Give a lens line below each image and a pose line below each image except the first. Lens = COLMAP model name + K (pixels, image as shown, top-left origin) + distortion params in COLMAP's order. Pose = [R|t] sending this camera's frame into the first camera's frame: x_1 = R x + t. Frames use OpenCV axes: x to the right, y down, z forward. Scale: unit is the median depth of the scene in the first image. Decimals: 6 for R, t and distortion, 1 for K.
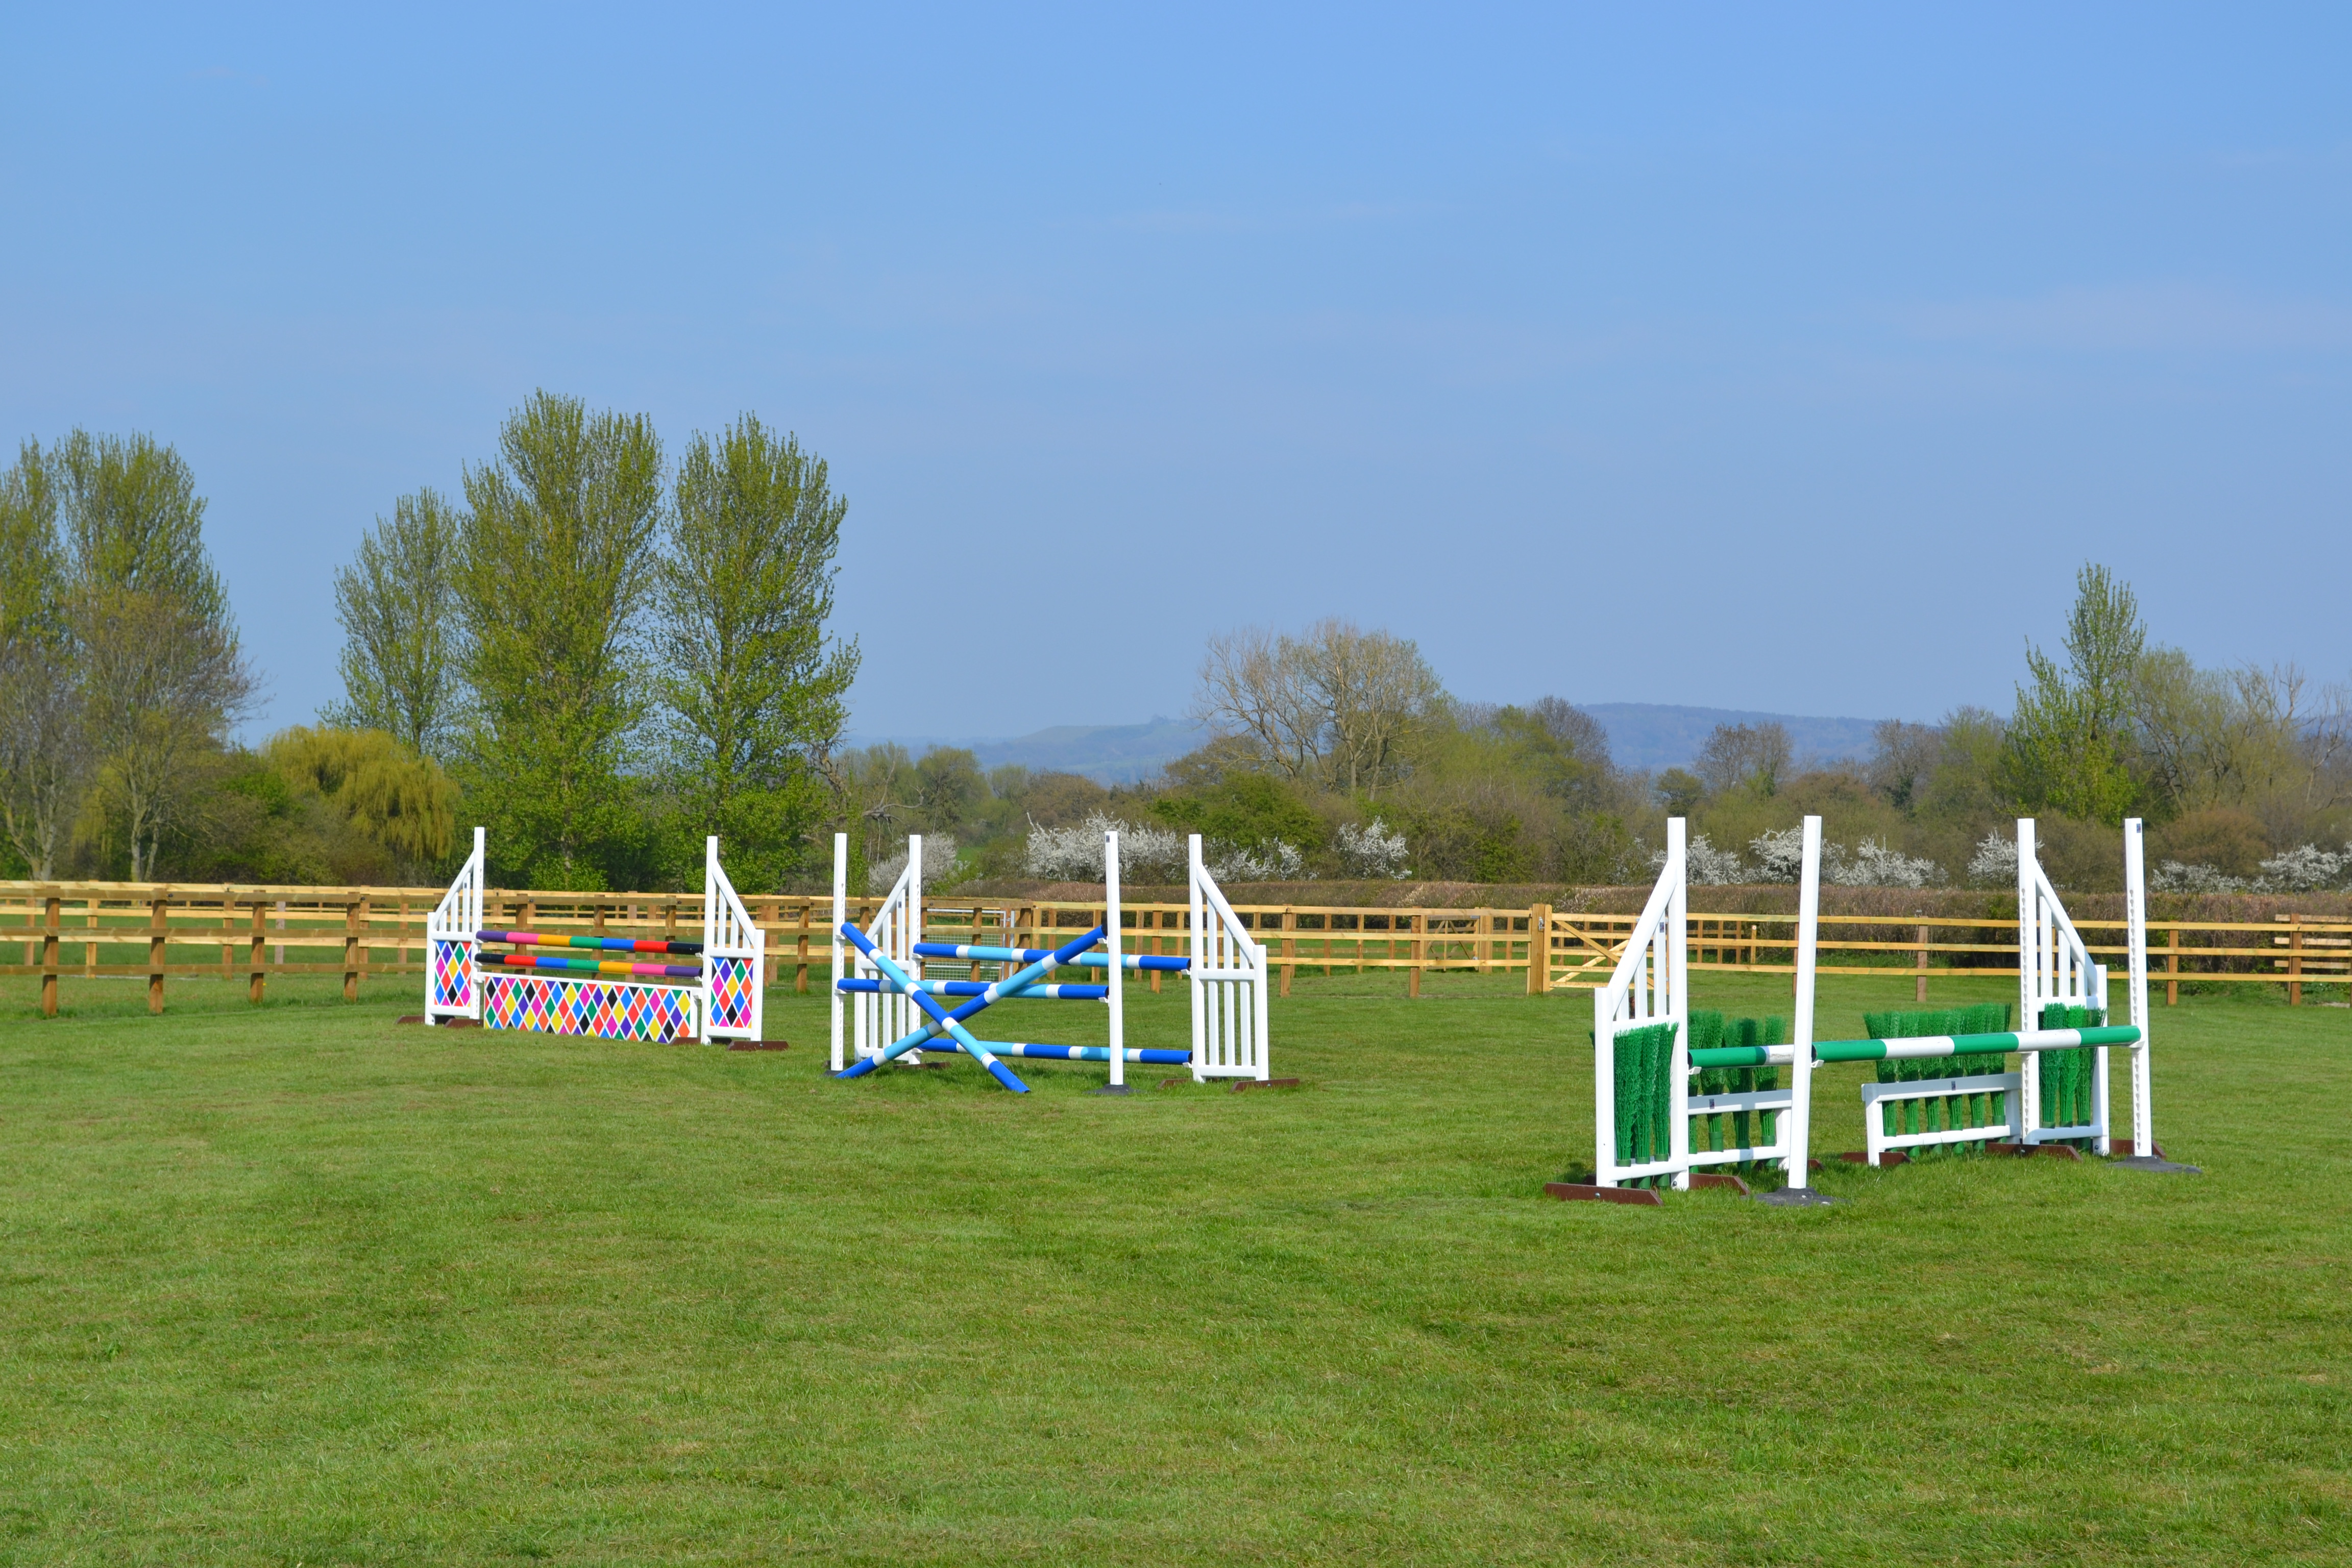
lens RADIAL K [[5145.8, 0, 1176.0], [0, 5145.8, 784.0], [0, 0, 1]] dist [0.030617, -0.117647]
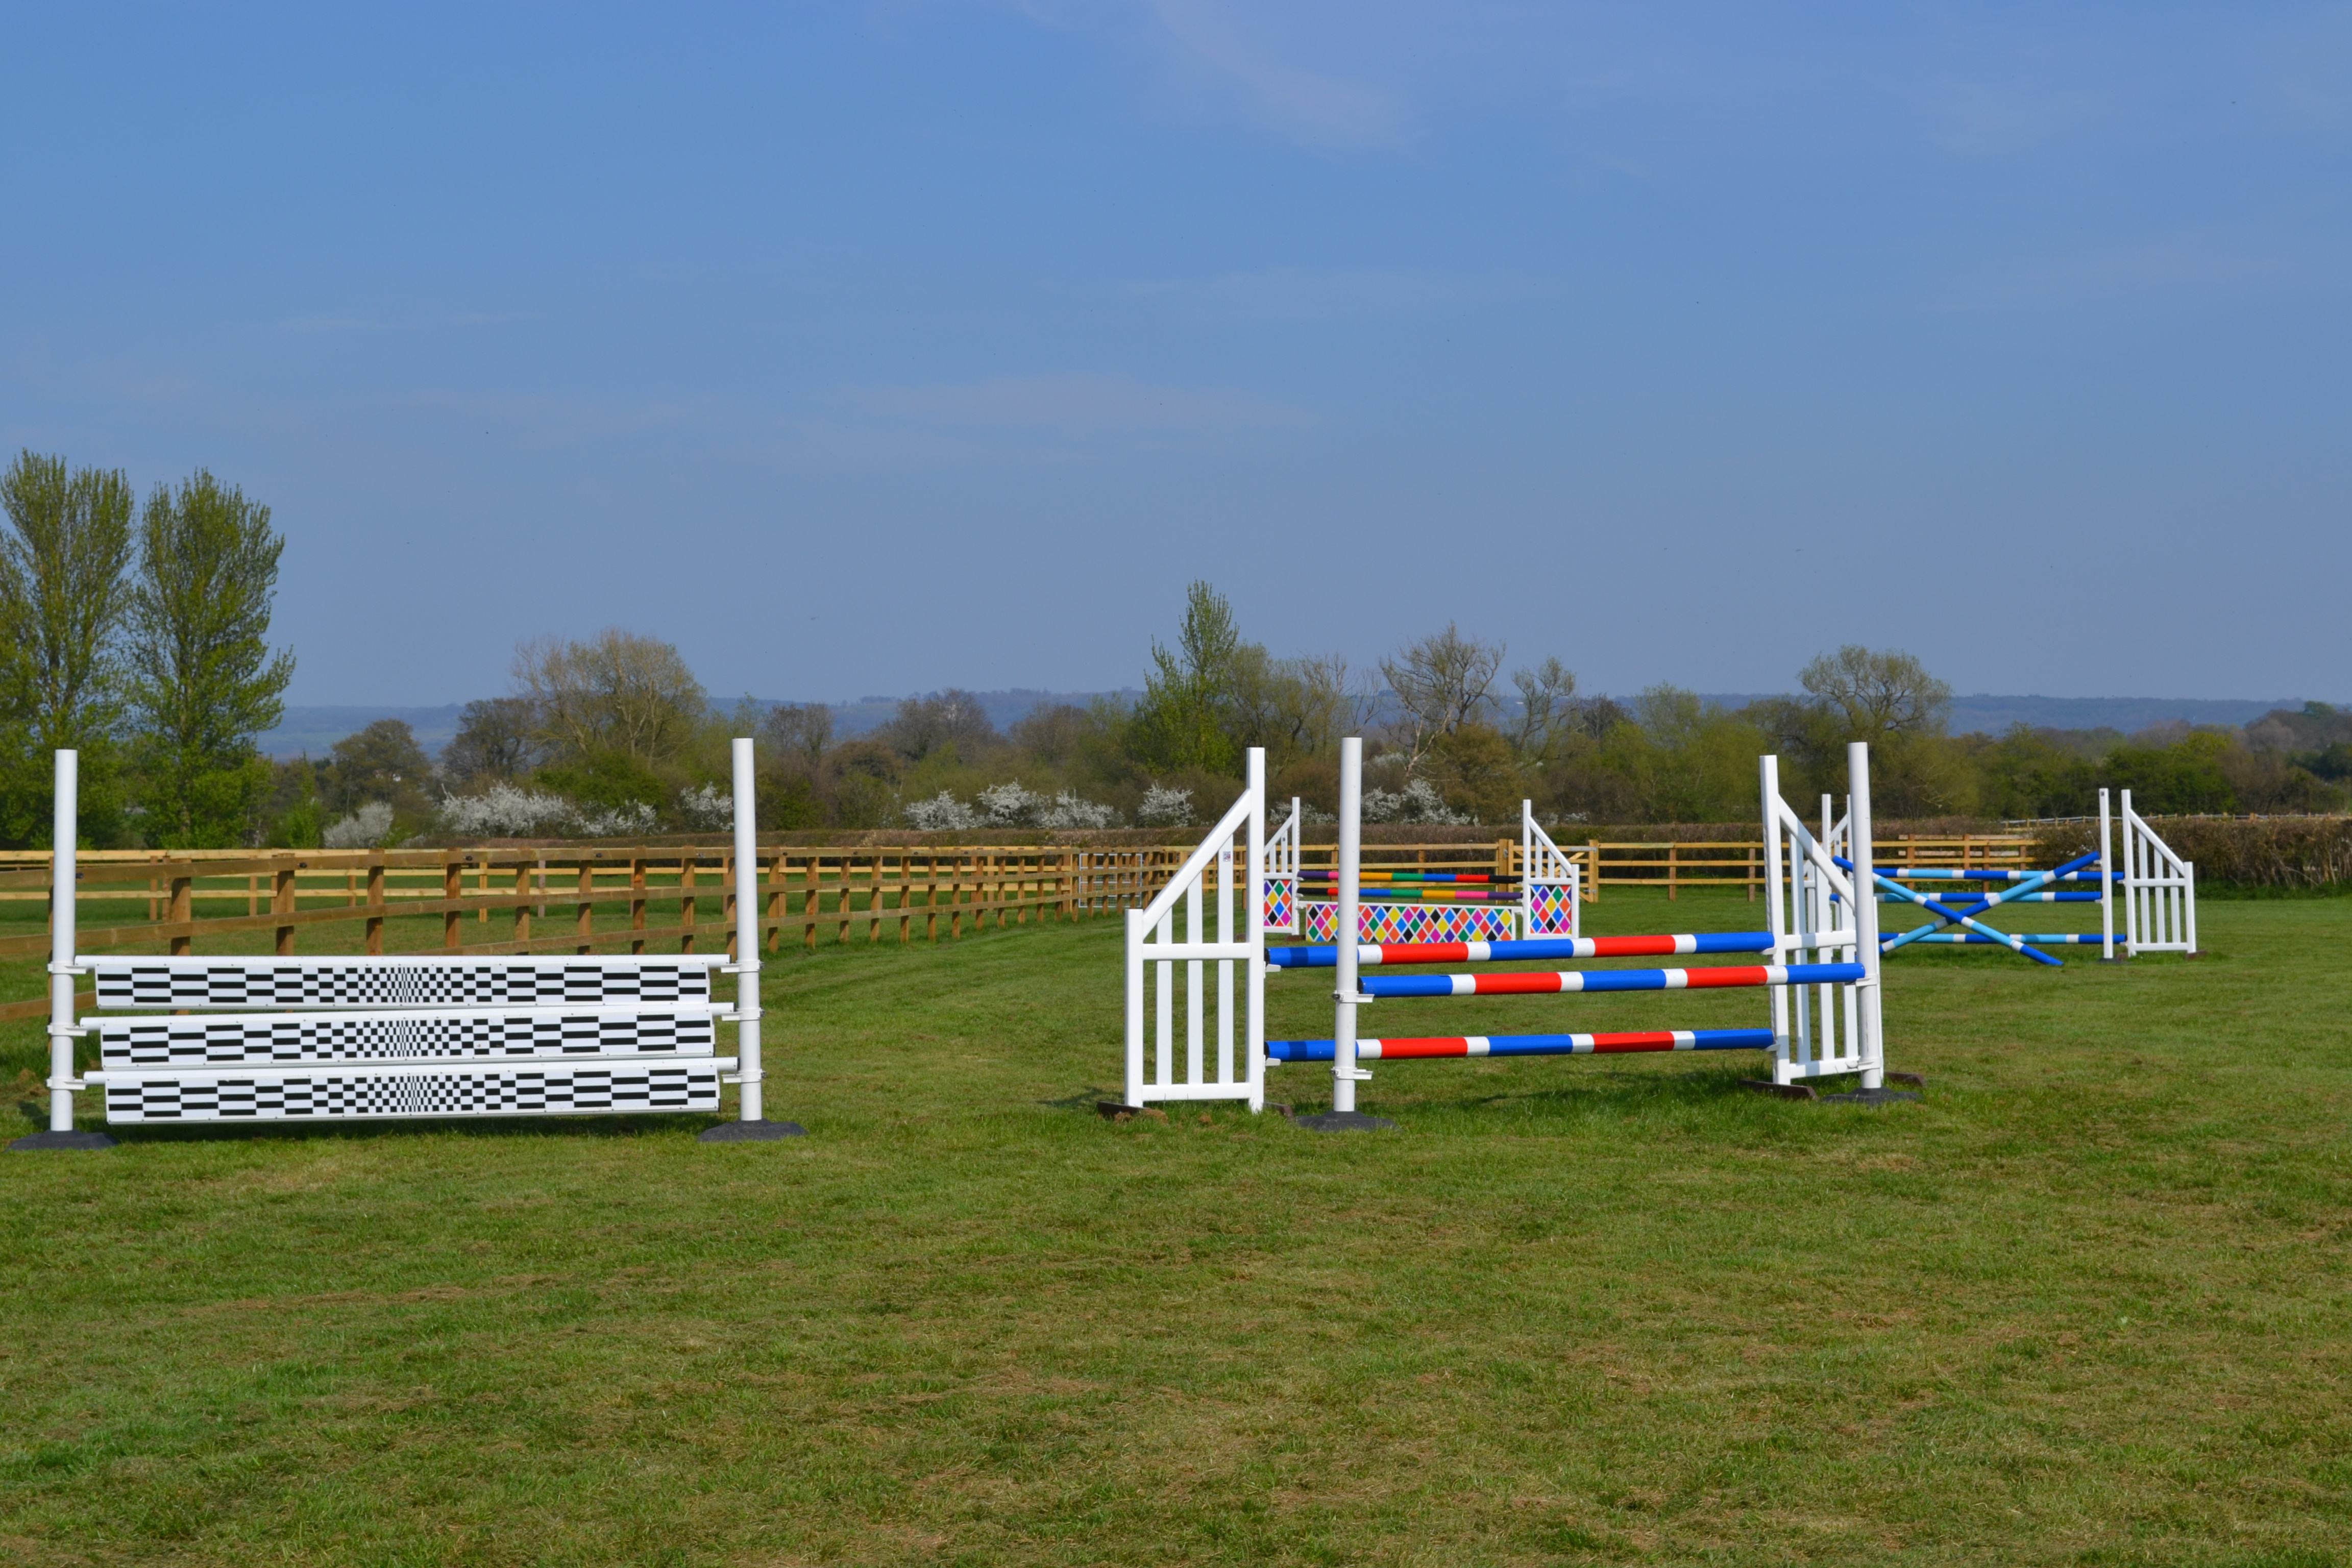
lens RADIAL K [[4058.1, 0, 1176.0], [0, 4058.1, 784.0], [0, 0, 1]] dist [0.000229, 0.068077]
pose [[0.964718, -0.020724, 0.262467, -0.288243], [0.018515, 0.999769, 0.010887, -0.004864], [-0.262632, -0.005644, 0.964879, -0.030982]]
